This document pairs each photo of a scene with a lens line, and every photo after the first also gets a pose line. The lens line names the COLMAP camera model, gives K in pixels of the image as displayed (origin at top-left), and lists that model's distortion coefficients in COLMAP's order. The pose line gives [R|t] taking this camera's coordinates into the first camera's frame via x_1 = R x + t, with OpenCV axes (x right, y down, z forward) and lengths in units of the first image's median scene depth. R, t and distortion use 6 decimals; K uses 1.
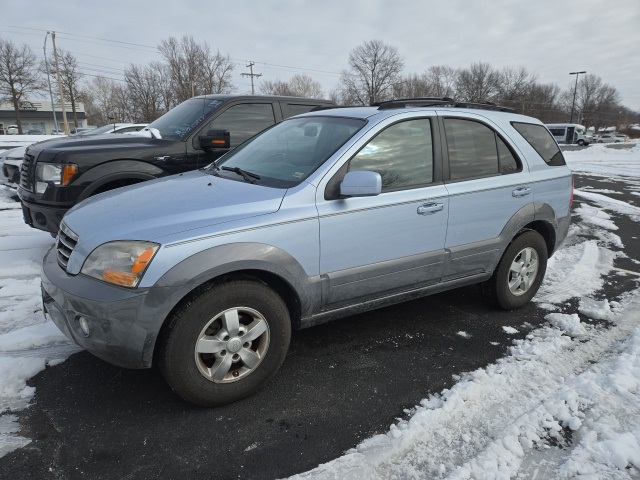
lens RADIAL K [[424.7, 0, 317.0], [0, 424.7, 240.0], [0, 0, 1]] dist [0.067148, -0.050733]
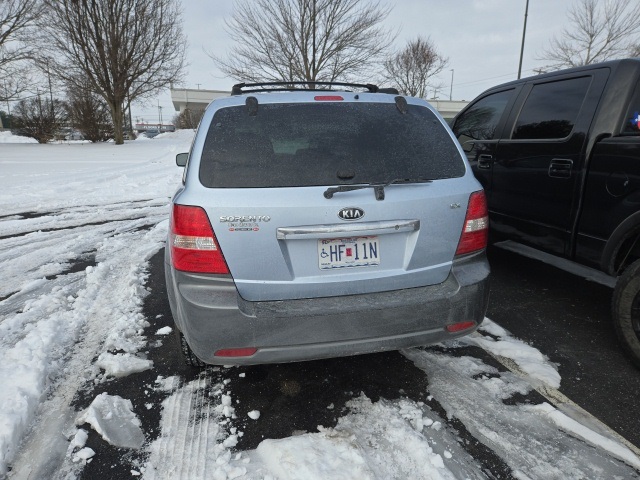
lens RADIAL K [[425.6, 0, 320.0], [0, 425.6, 240.0], [0, 0, 1]] dist [0.053991, -0.036279]
pose [[-0.345278, 0.214409, -0.913681, 1.159800], [-0.224237, 0.926509, 0.302158, -0.351870], [0.911318, 0.309210, -0.271824, 1.512489]]
